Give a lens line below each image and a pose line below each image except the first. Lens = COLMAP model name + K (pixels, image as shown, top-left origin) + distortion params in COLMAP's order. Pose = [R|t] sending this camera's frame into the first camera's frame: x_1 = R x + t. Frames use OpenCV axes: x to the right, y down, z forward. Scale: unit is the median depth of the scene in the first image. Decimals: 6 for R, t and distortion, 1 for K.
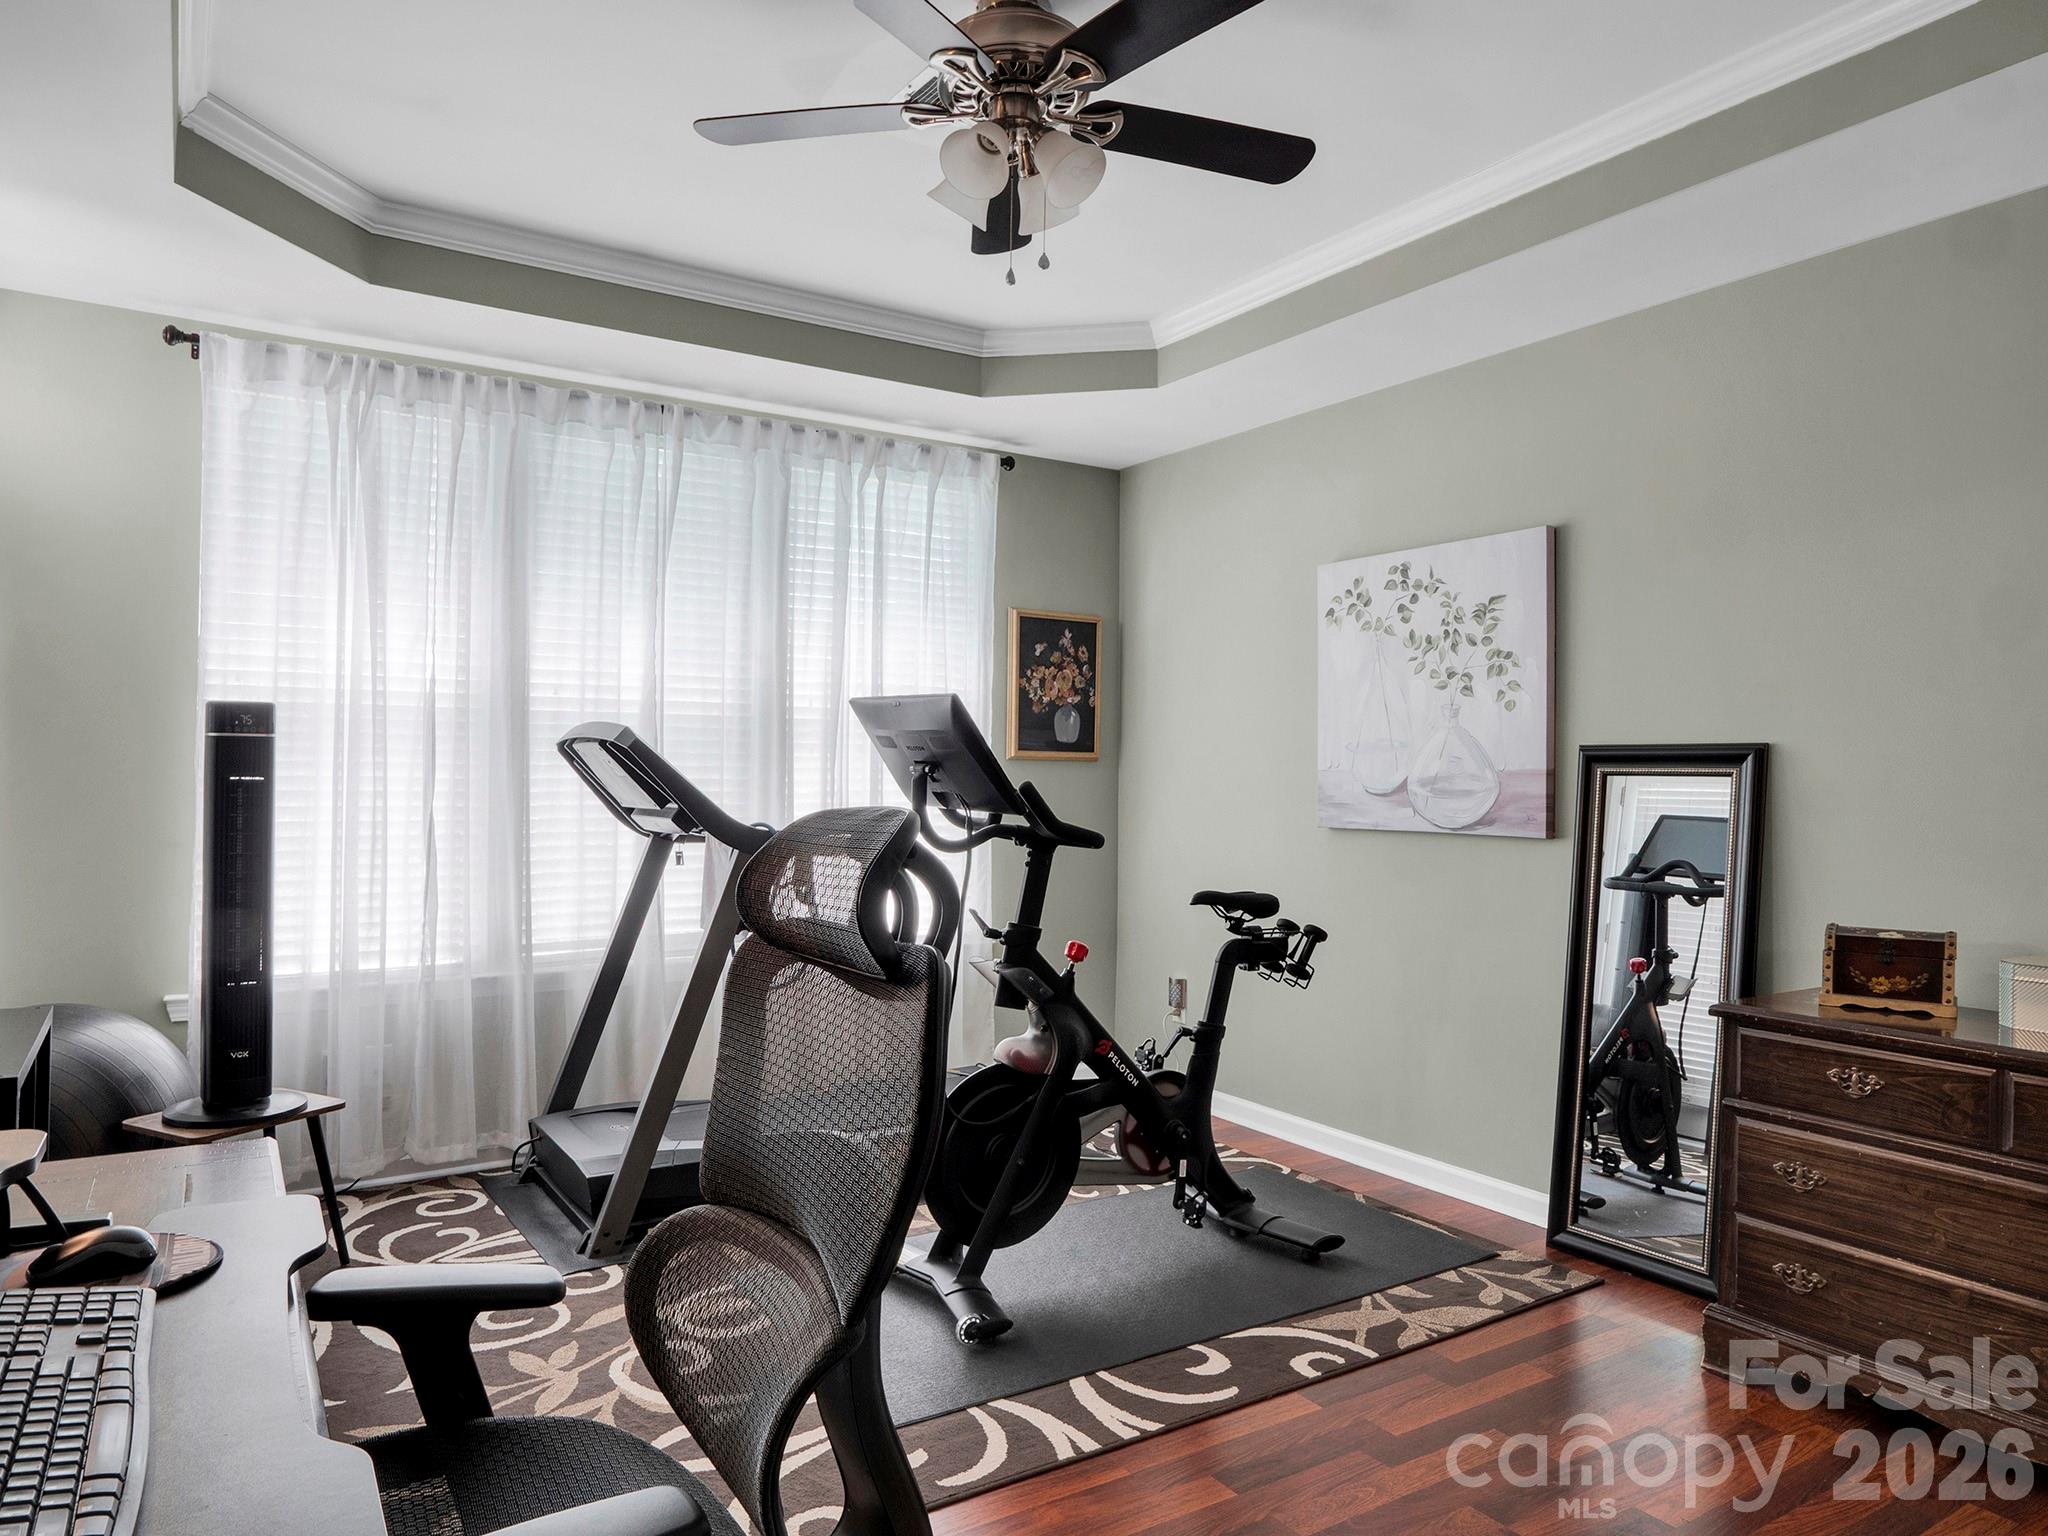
lens RADIAL K [[1335.3, 0, 925.6], [0, 1335.3, 759.0], [0, 0, 1]] dist [-0.027871, 0.008773]
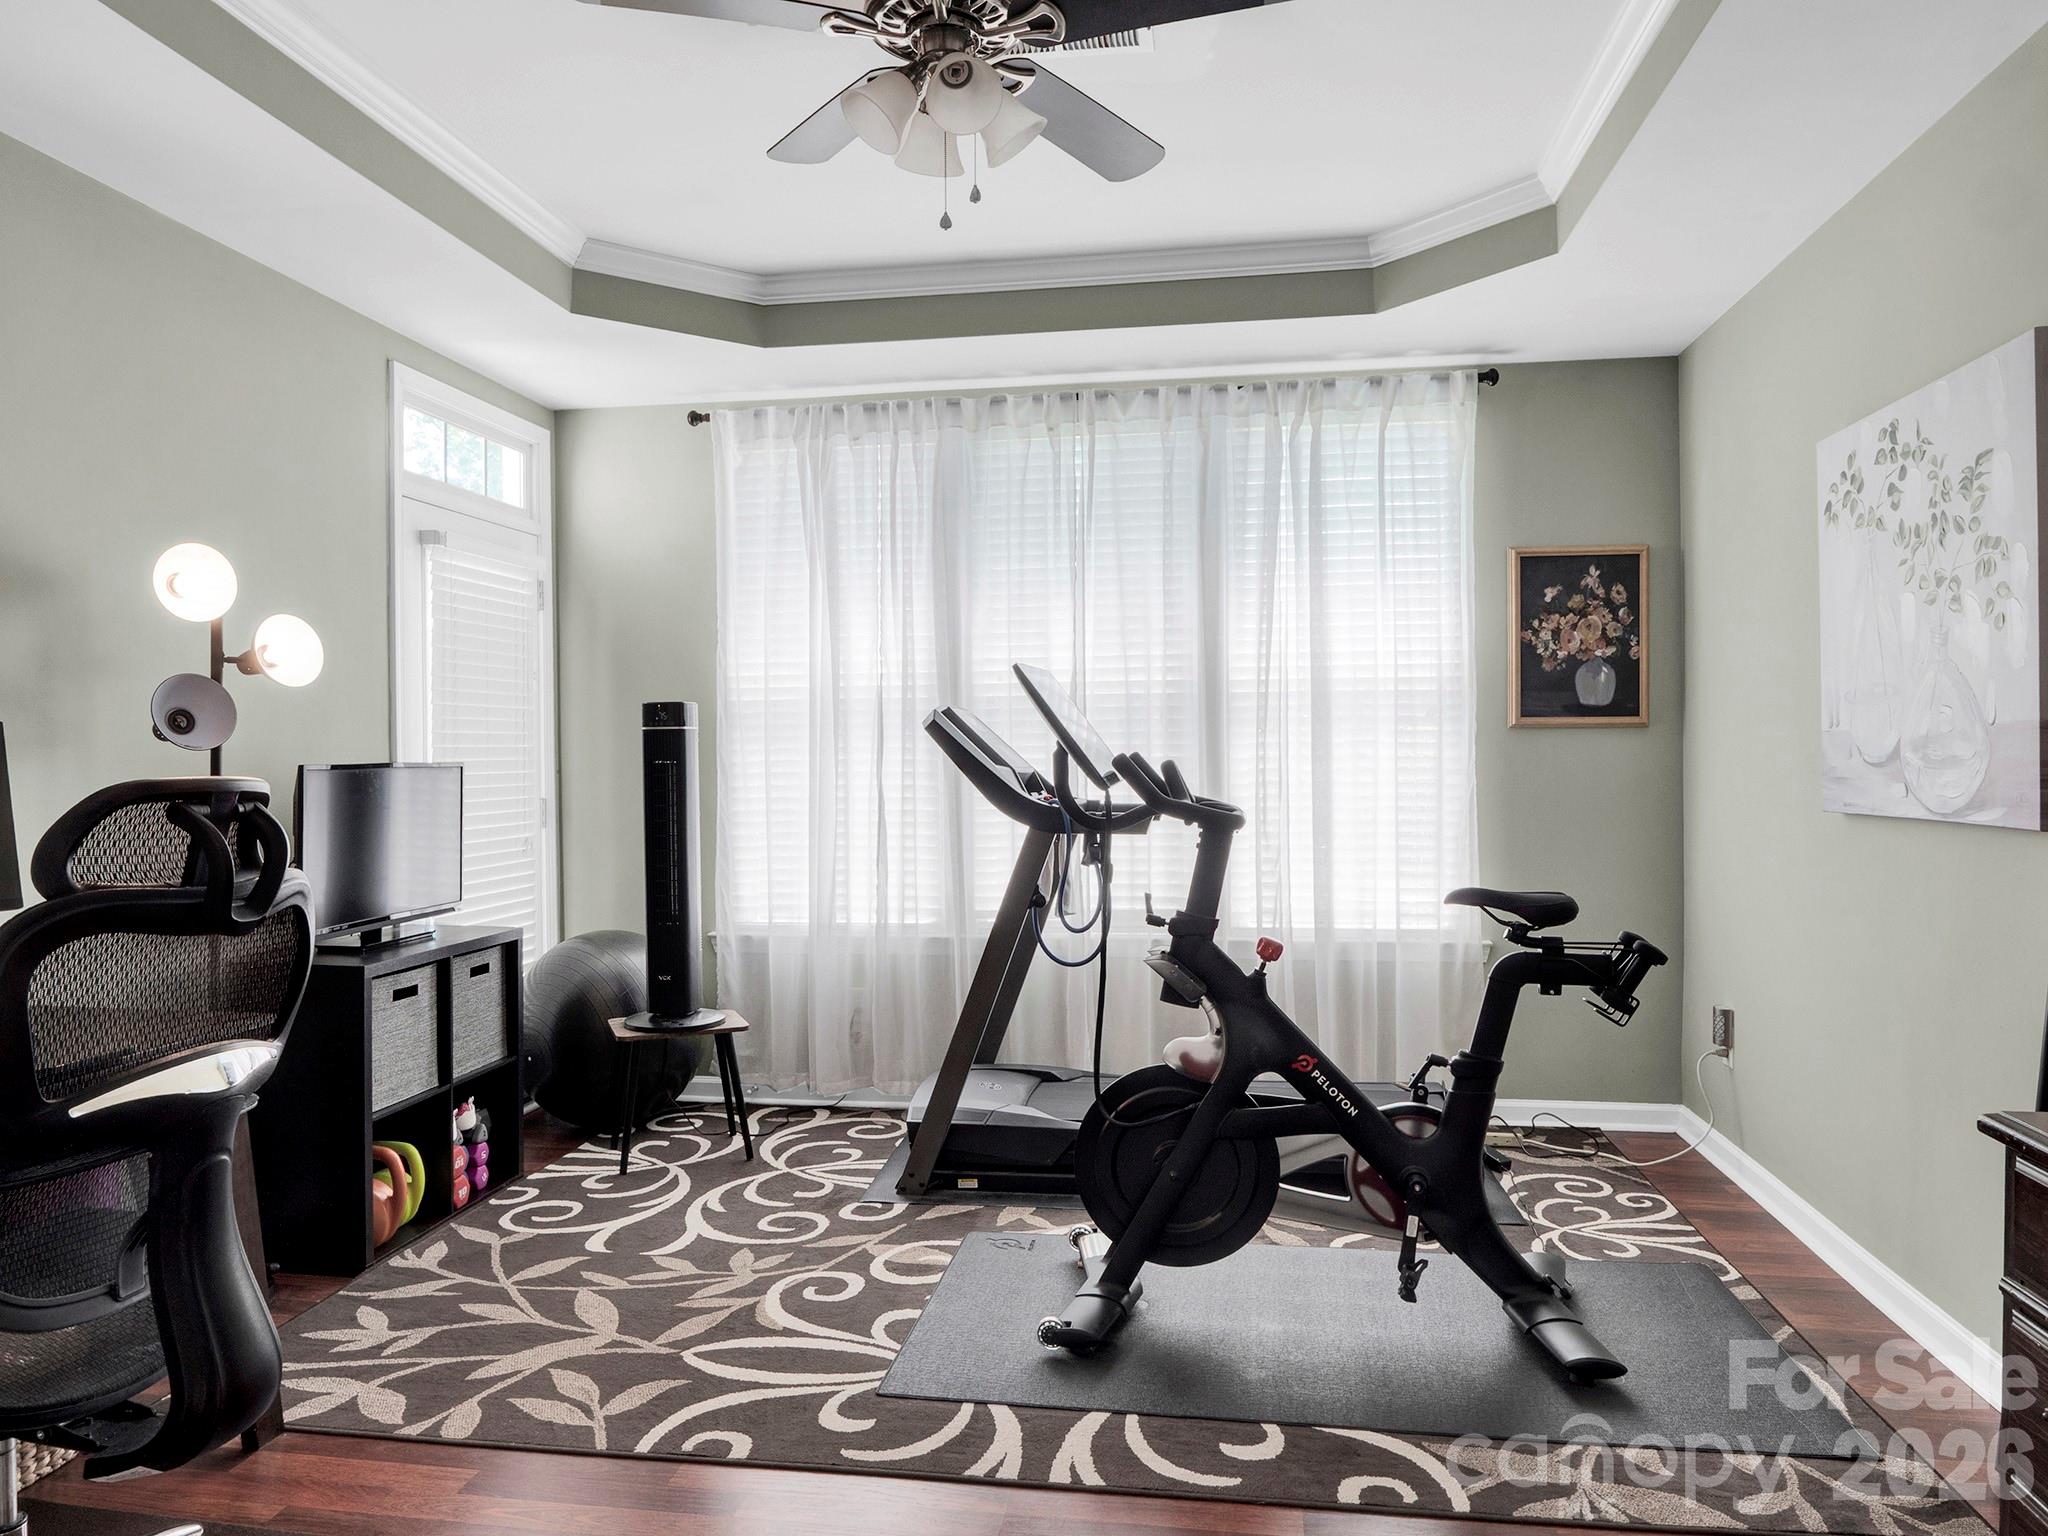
lens RADIAL K [[1335.3, 0, 1017.0], [0, 1335.3, 761.6], [0, 0, 1]] dist [-0.027871, 0.008773]
pose [[0.758155, -0.013367, -0.651937, 0.485681], [0.022527, 0.999730, 0.005699, 0.012462], [0.651685, -0.019007, 0.758252, 0.208743]]
